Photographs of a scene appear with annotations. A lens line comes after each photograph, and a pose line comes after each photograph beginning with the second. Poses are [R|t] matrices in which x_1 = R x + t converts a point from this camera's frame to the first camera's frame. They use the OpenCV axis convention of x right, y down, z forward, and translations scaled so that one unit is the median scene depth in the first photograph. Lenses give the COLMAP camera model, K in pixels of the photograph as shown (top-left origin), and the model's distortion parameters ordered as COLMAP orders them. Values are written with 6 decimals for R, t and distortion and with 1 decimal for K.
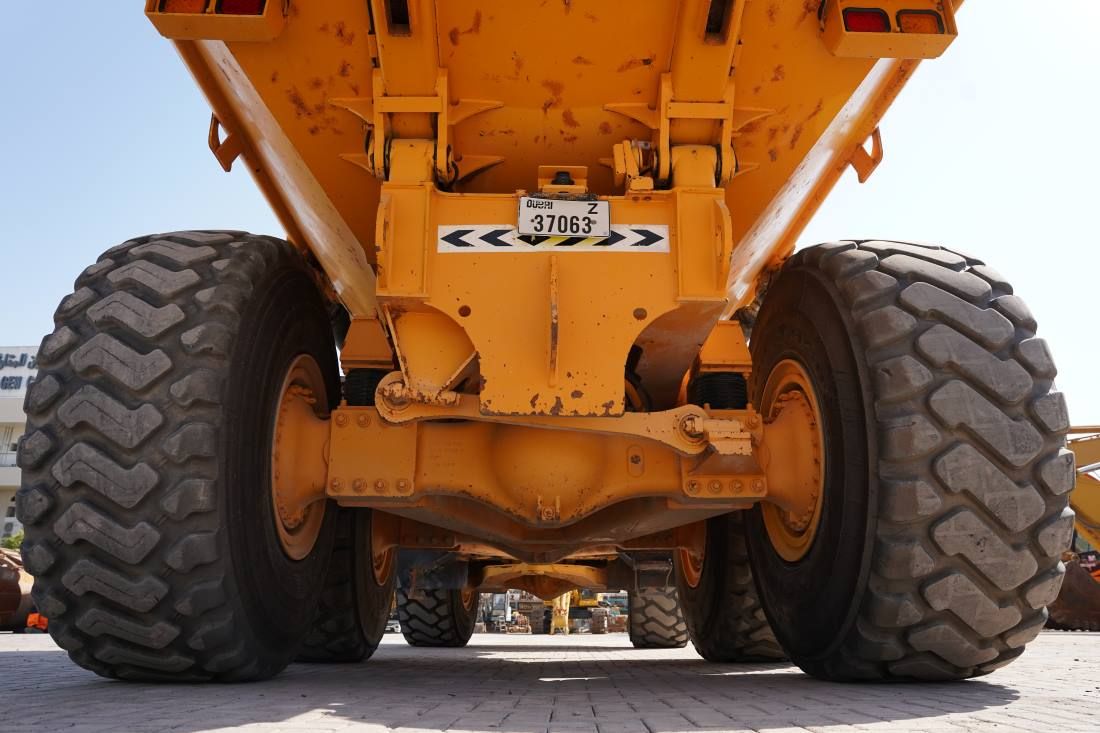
lens RADIAL K [[676.7, 0, 550.0], [0, 676.7, 366.5], [0, 0, 1]] dist [-0.180759, 0.084940]
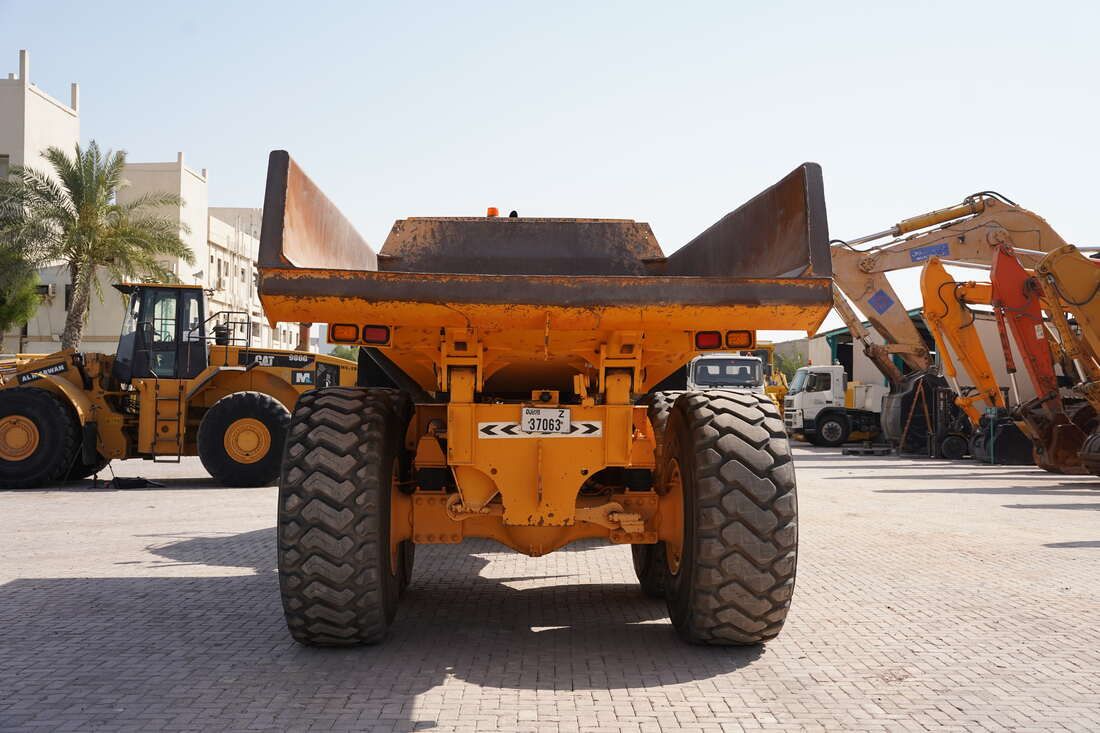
lens RADIAL K [[676.7, 0, 550.0], [0, 676.7, 366.5], [0, 0, 1]] dist [-0.180759, 0.084940]
pose [[0.999706, 0.009870, 0.022151, -0.011632], [-0.013423, 0.985955, 0.166469, -0.728974], [-0.020197, -0.166717, 0.985798, -0.889977]]
